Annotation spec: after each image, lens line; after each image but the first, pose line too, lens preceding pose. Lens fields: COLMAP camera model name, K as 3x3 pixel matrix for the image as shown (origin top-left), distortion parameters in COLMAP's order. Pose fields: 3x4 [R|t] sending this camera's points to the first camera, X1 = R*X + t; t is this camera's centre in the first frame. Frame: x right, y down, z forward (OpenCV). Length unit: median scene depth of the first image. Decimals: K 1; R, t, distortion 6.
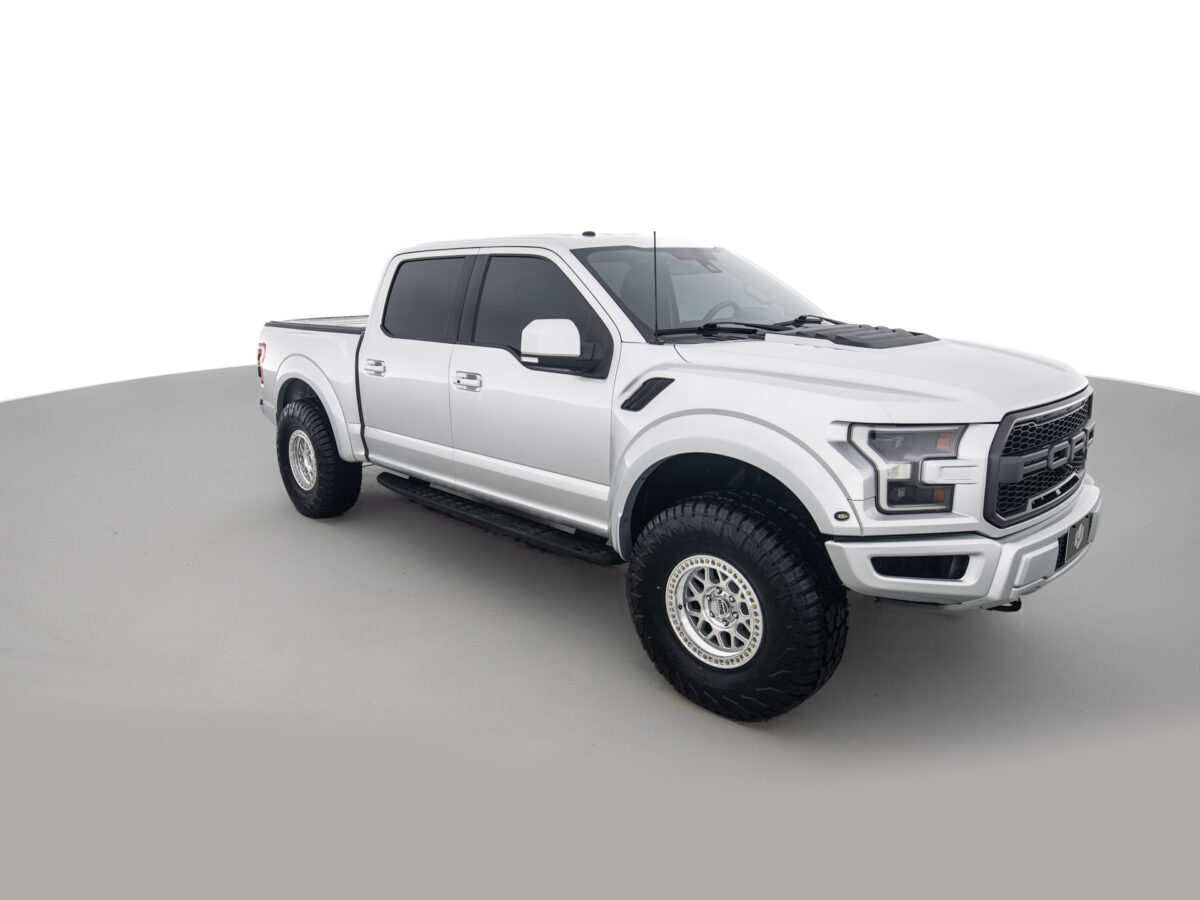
lens RADIAL K [[666.4, 0, 600.0], [0, 666.4, 450.0], [0, 0, 1]] dist [-0.000637, -0.000310]
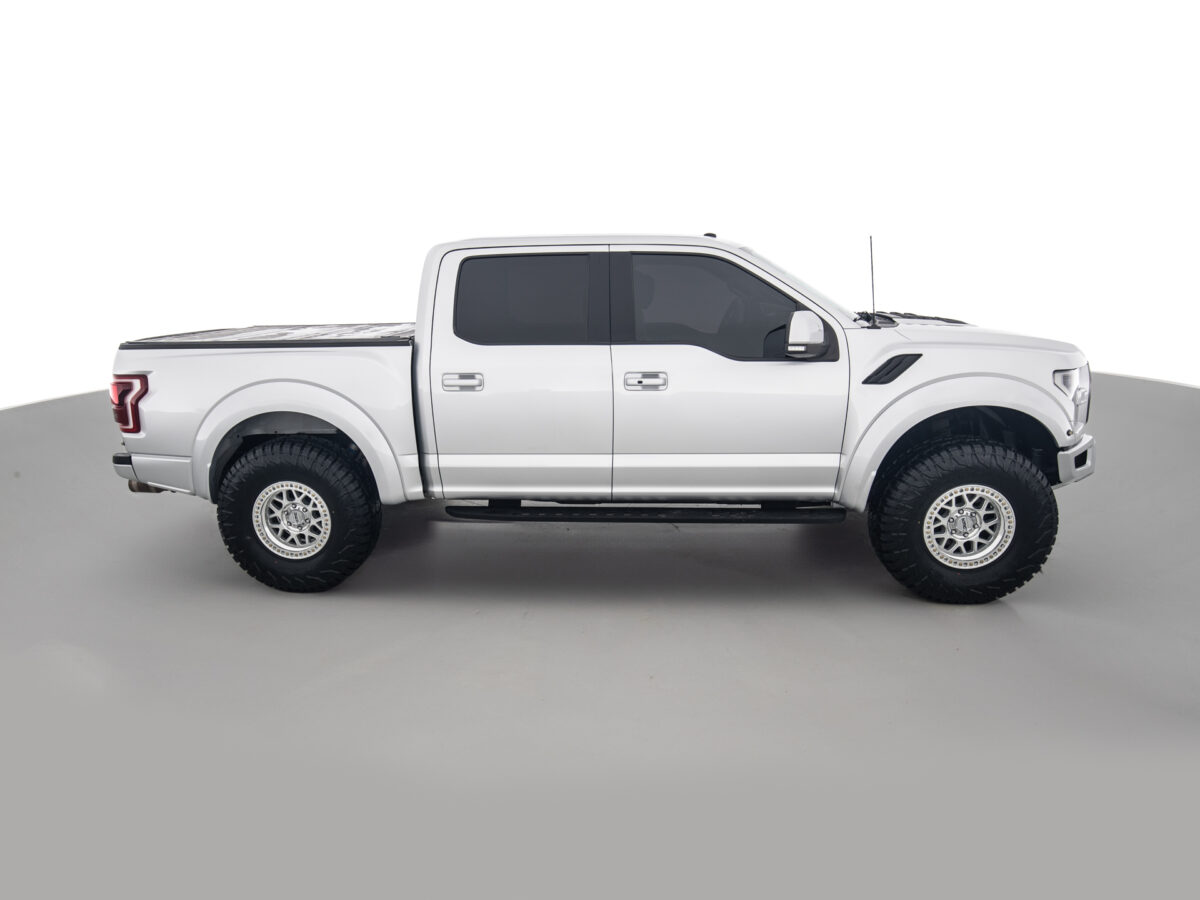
lens RADIAL K [[666.4, 0, 600.0], [0, 666.4, 450.0], [0, 0, 1]] dist [-0.000637, -0.000310]
pose [[0.798363, -0.149810, 0.583243, -0.819198], [0.155811, 0.986967, 0.040231, -0.052243], [-0.581669, 0.058757, 0.811301, 0.247393]]
